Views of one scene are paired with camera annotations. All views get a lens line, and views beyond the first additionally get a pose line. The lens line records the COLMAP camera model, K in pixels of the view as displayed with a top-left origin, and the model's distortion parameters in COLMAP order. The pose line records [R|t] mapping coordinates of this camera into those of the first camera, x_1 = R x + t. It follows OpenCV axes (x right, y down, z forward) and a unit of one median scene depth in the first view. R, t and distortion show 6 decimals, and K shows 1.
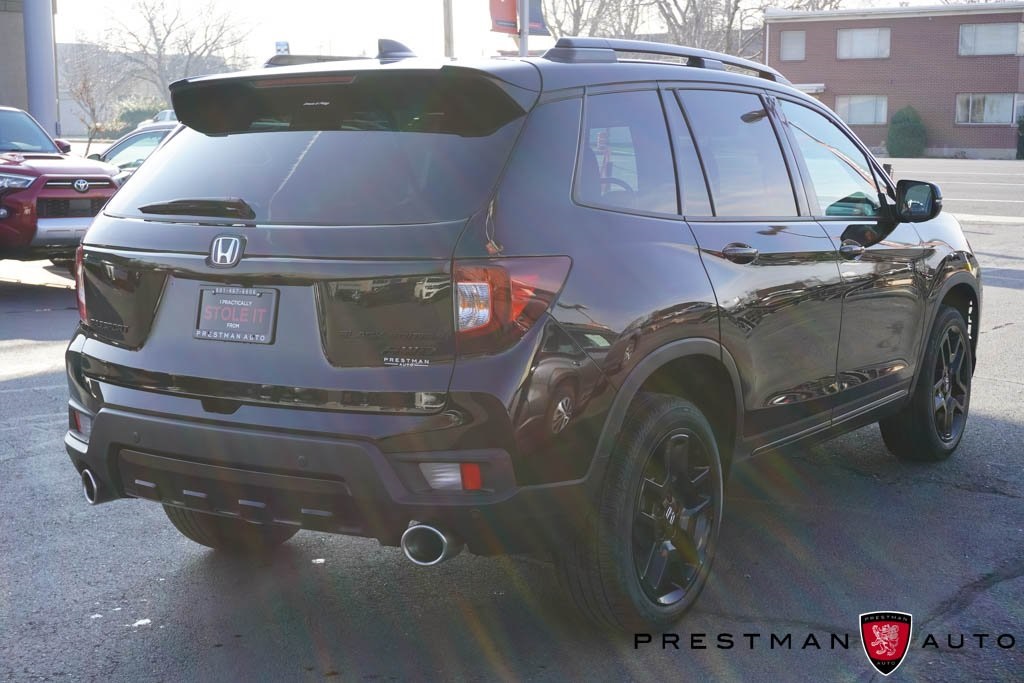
lens RADIAL K [[1438.5, 0, 512.0], [0, 1438.5, 341.5], [0, 0, 1]] dist [-0.004731, -0.013511]
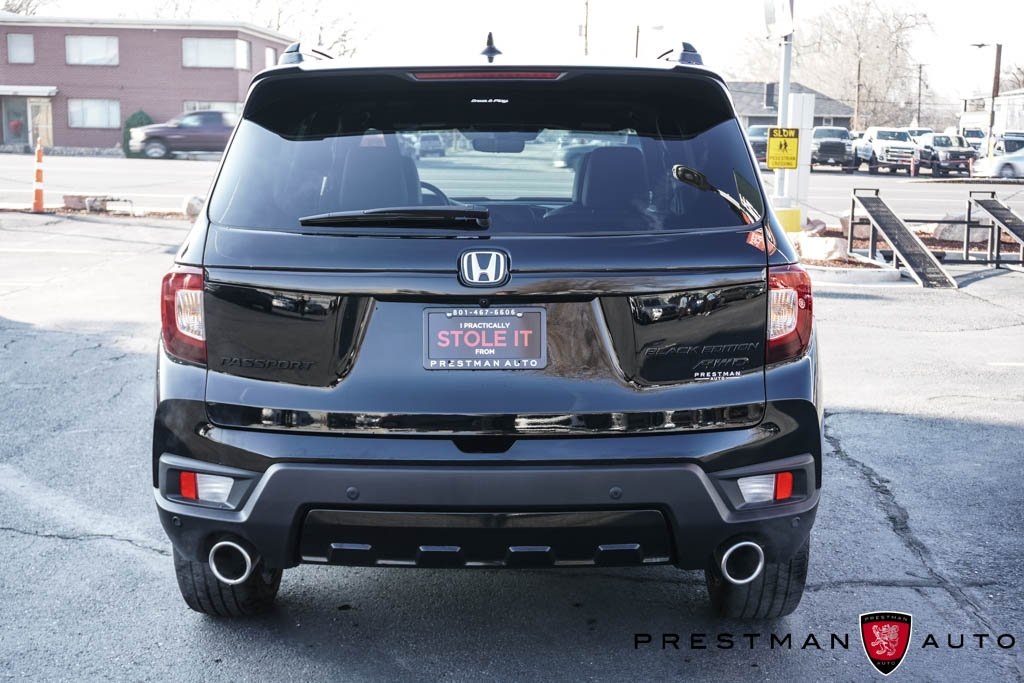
lens RADIAL K [[1321.3, 0, 512.0], [0, 1321.3, 341.5], [0, 0, 1]] dist [0.012908, 0.016608]
pose [[0.836302, -0.068009, 0.544034, -0.620673], [0.062674, 0.997631, 0.028370, -0.039232], [-0.544674, 0.010371, 0.838583, 0.312476]]
